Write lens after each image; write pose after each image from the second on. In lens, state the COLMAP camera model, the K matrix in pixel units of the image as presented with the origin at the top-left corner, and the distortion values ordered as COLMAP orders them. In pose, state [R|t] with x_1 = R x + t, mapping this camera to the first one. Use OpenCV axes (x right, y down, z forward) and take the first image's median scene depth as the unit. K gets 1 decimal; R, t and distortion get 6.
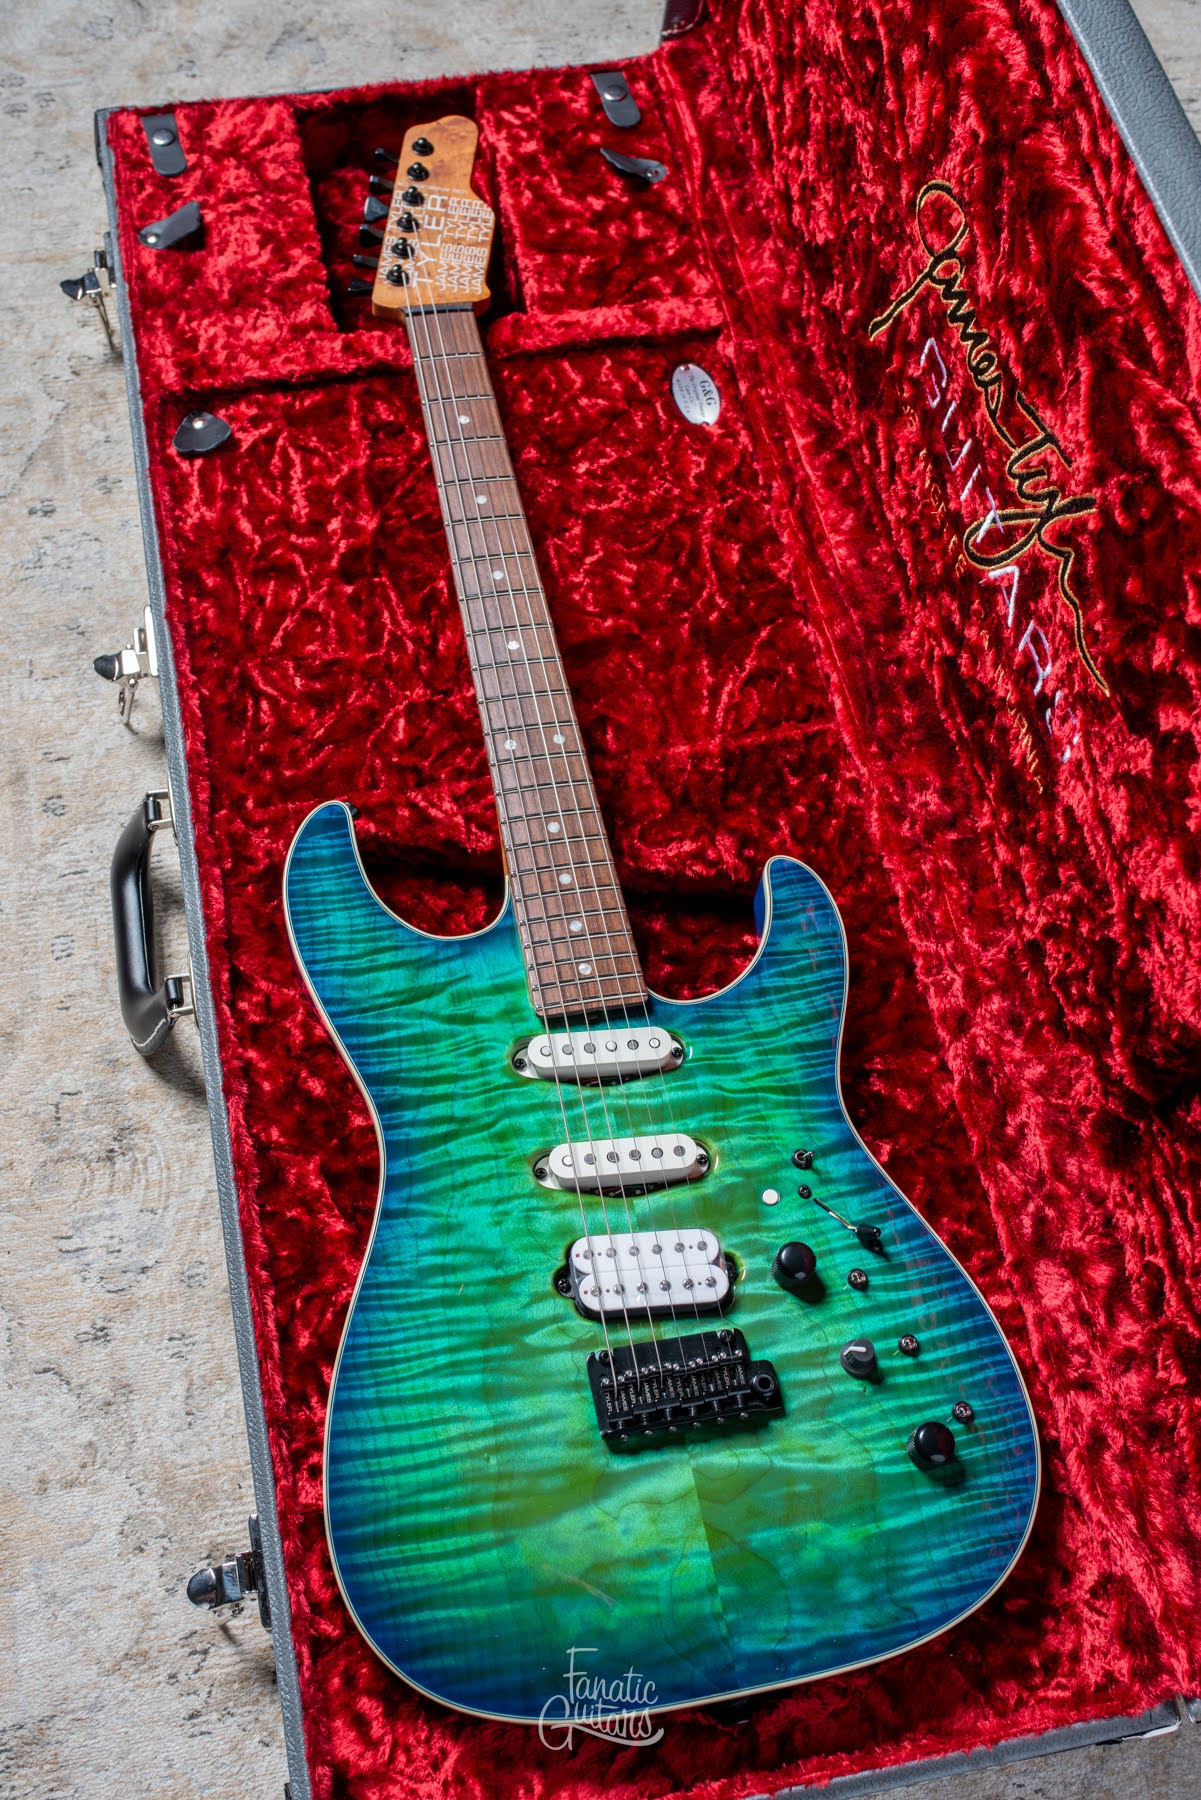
lens RADIAL K [[1815.5, 0, 564.4], [0, 1815.5, 932.4], [0, 0, 1]] dist [-0.066601, 0.066792]
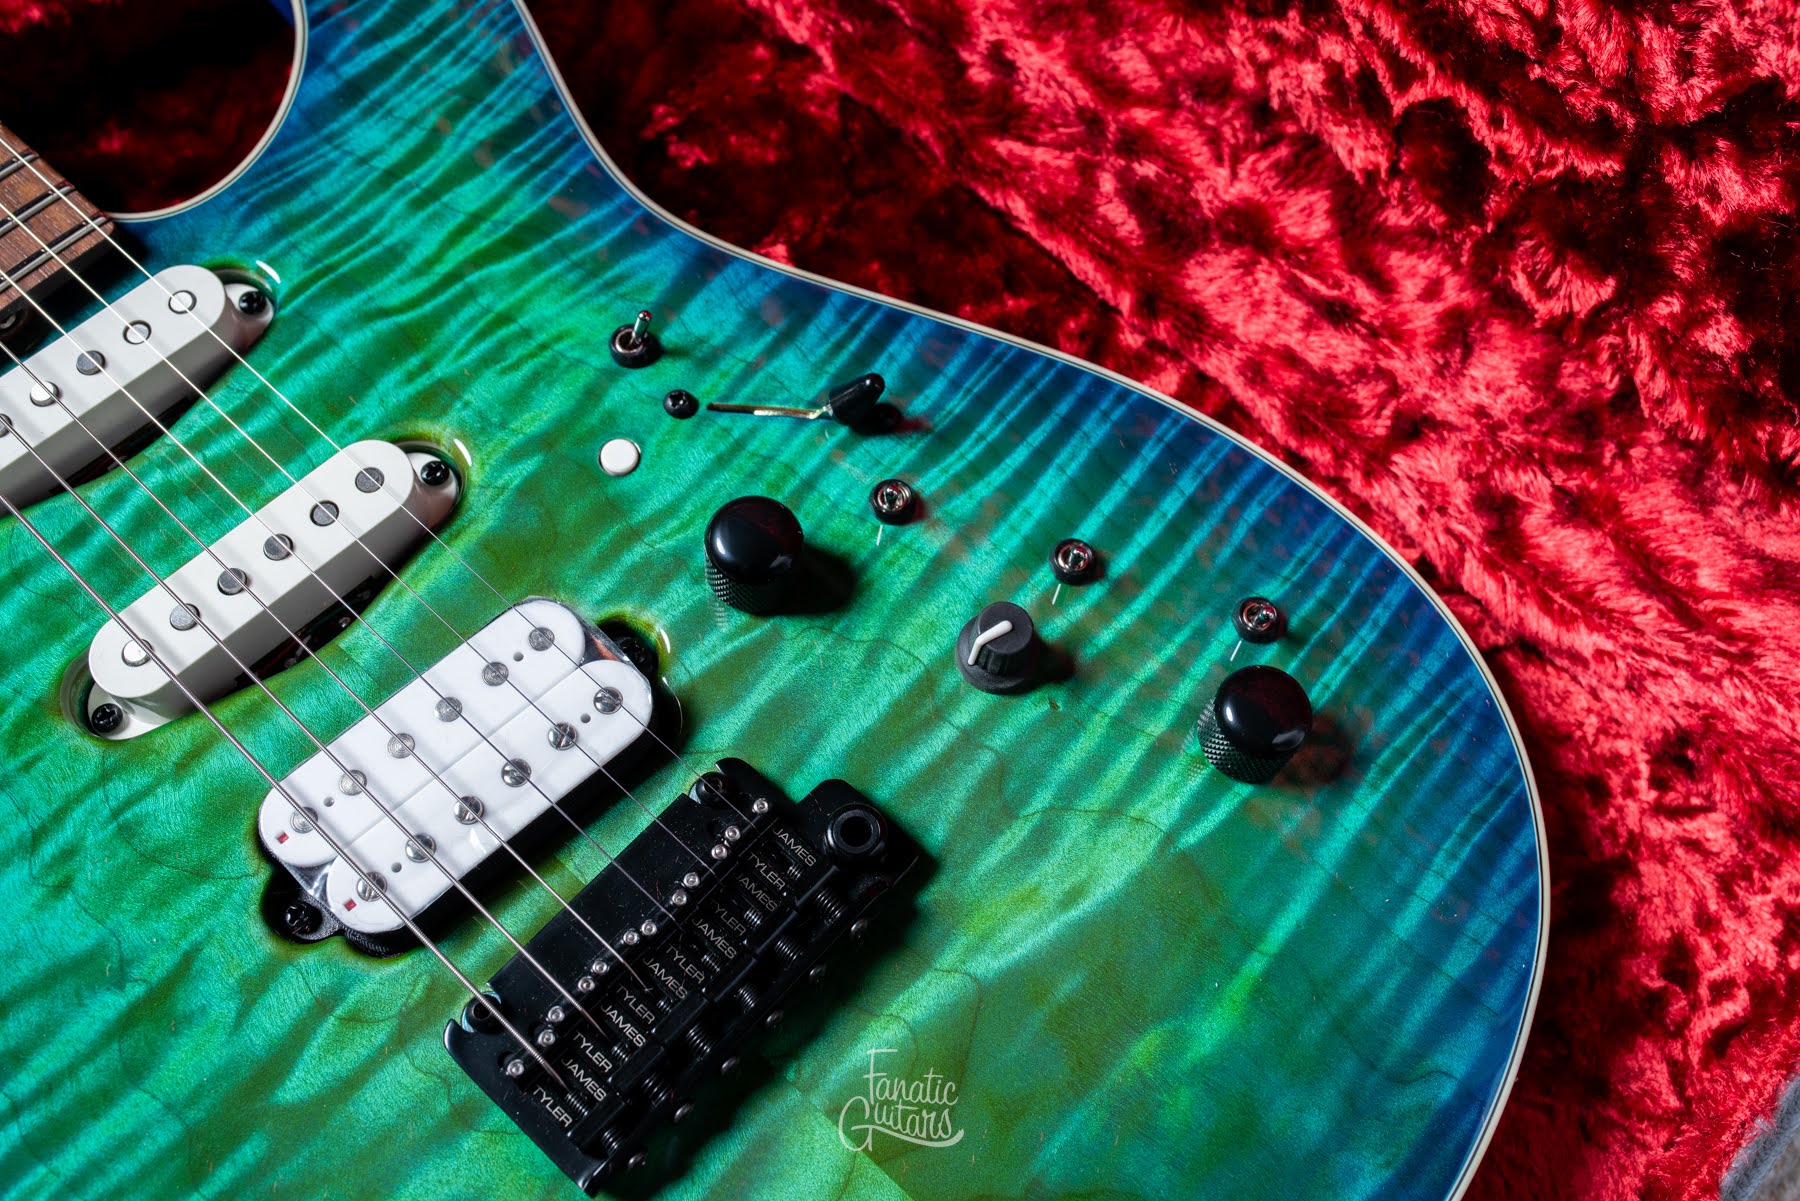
lens RADIAL K [[1815.5, 0, 900.0], [0, 1815.5, 600.5], [0, 0, 1]] dist [-0.066601, 0.066792]
pose [[0.802837, -0.552368, 0.224372, 0.052189], [0.517650, 0.832528, 0.197320, 0.122235], [-0.295789, -0.042270, 0.954318, 0.567179]]
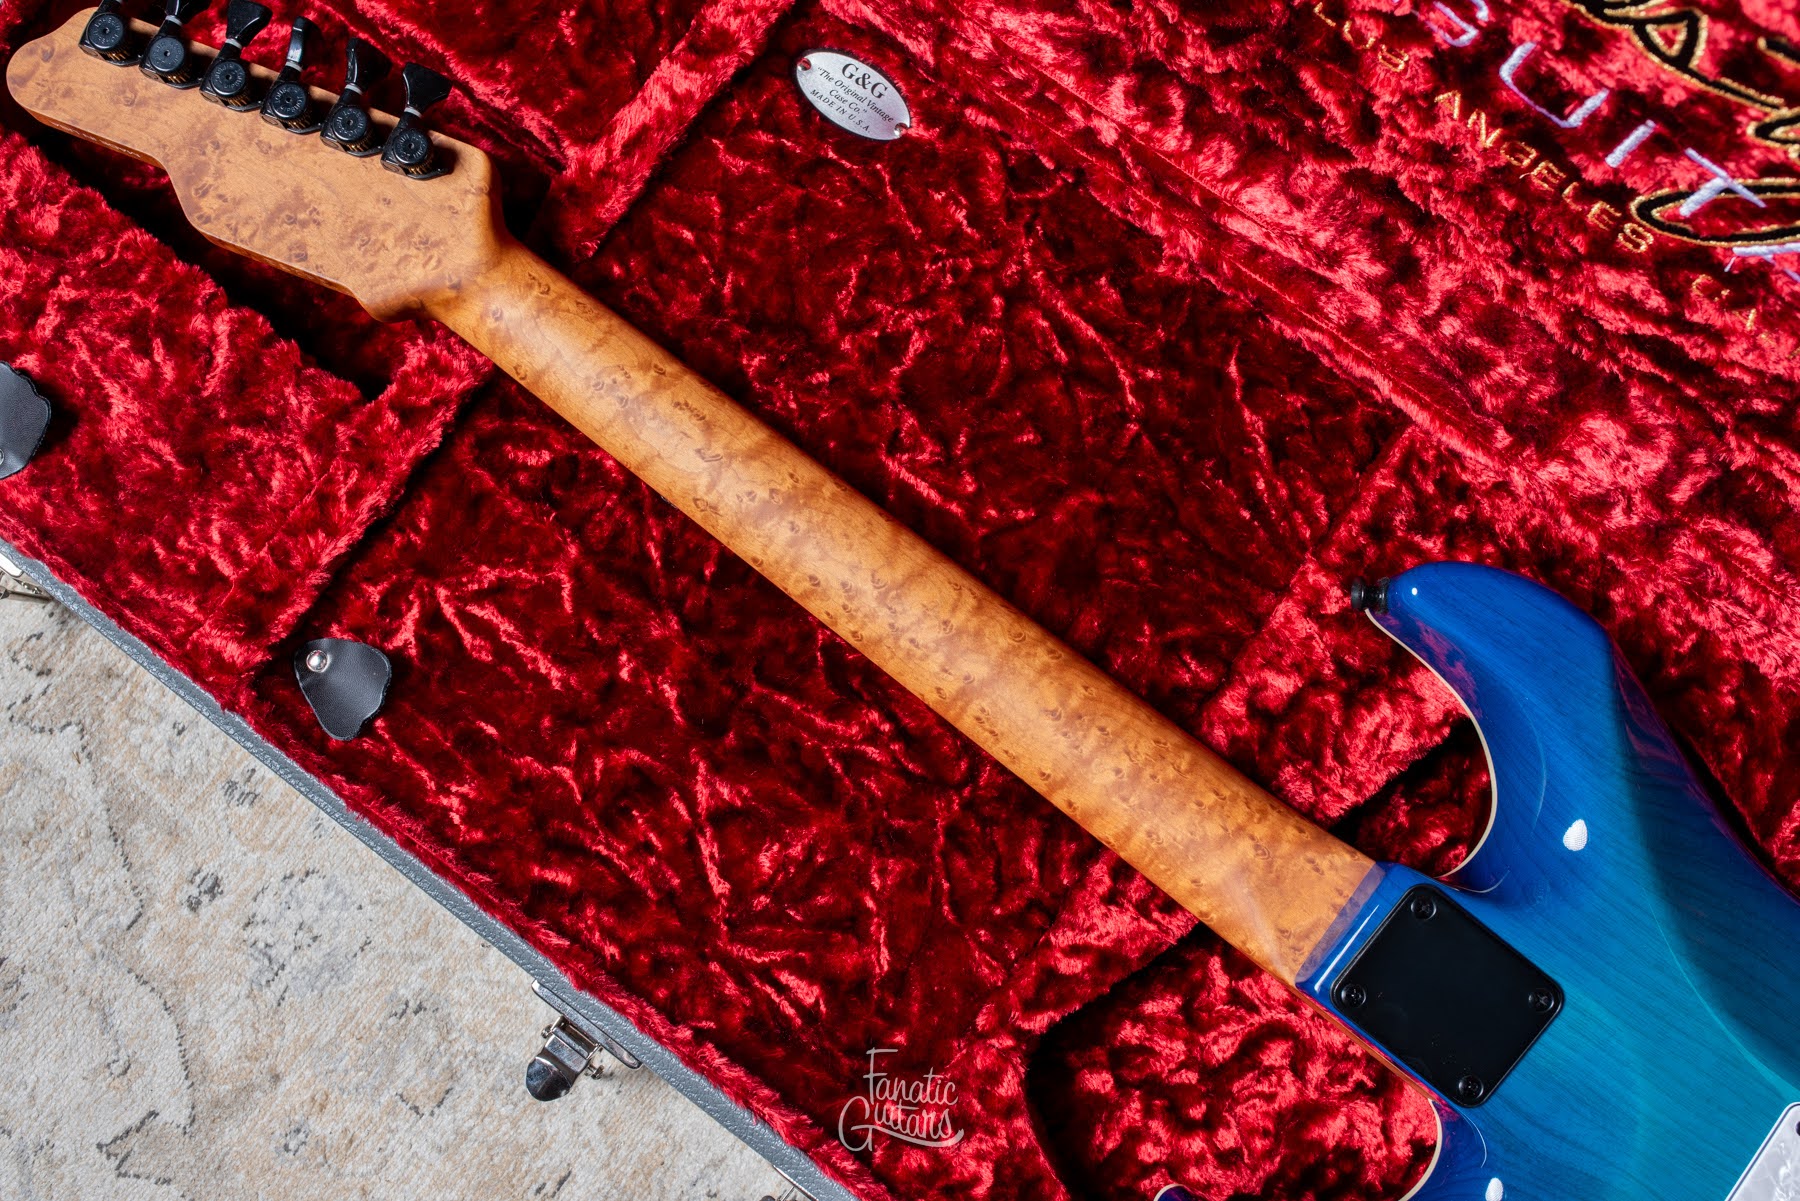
lens RADIAL K [[1735.9, 0, 894.1], [0, 1735.9, 592.3], [0, 0, 1]] dist [-0.067222, 0.079687]
pose [[0.743425, -0.665911, 0.062306, -0.094588], [0.608100, 0.711777, 0.351552, -0.493197], [-0.278450, -0.223464, 0.934093, 0.494956]]
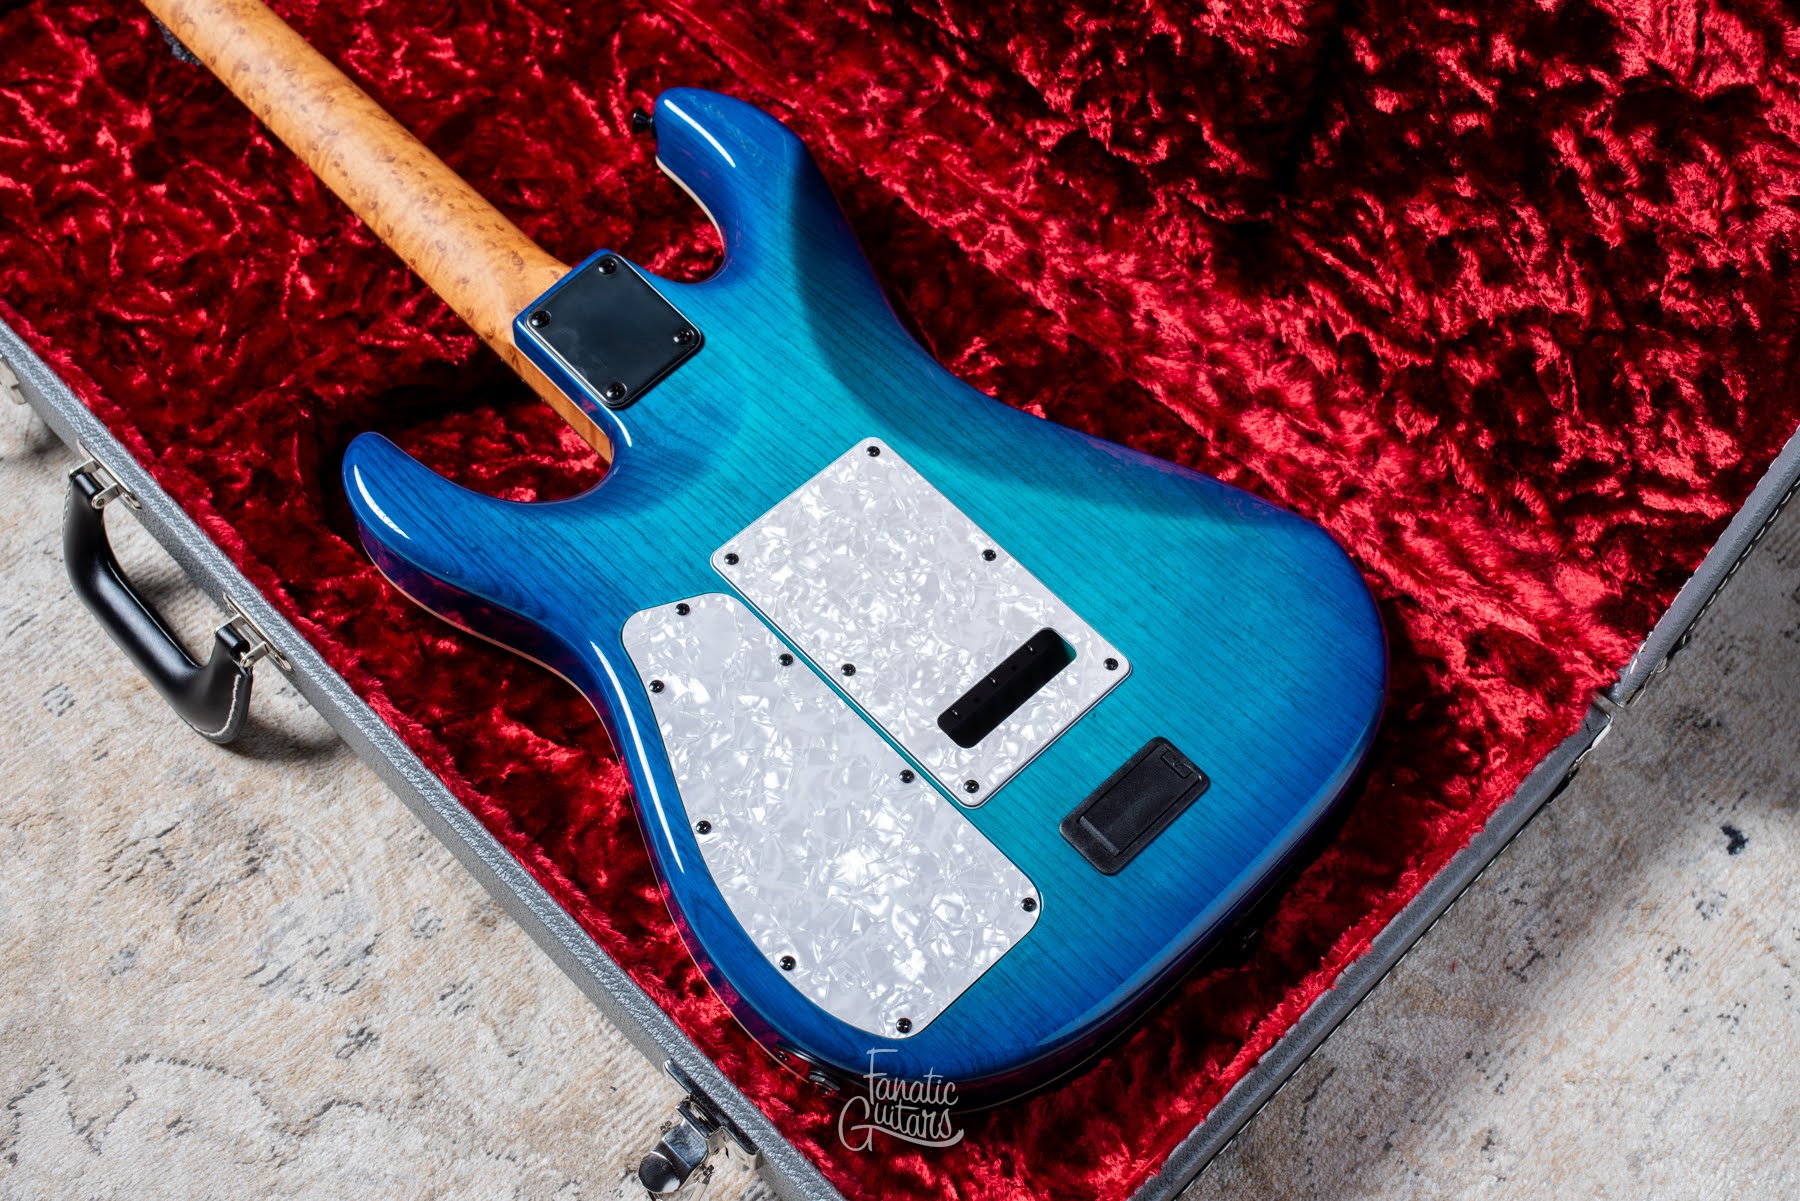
lens RADIAL K [[1988.3, 0, 911.1], [0, 1988.3, 652.5], [0, 0, 1]] dist [-0.068222, 0.080974]
pose [[0.831834, -0.476075, 0.285314, -0.231996], [0.489556, 0.871554, 0.026973, 0.175130], [-0.261508, 0.117240, 0.958054, 0.063942]]
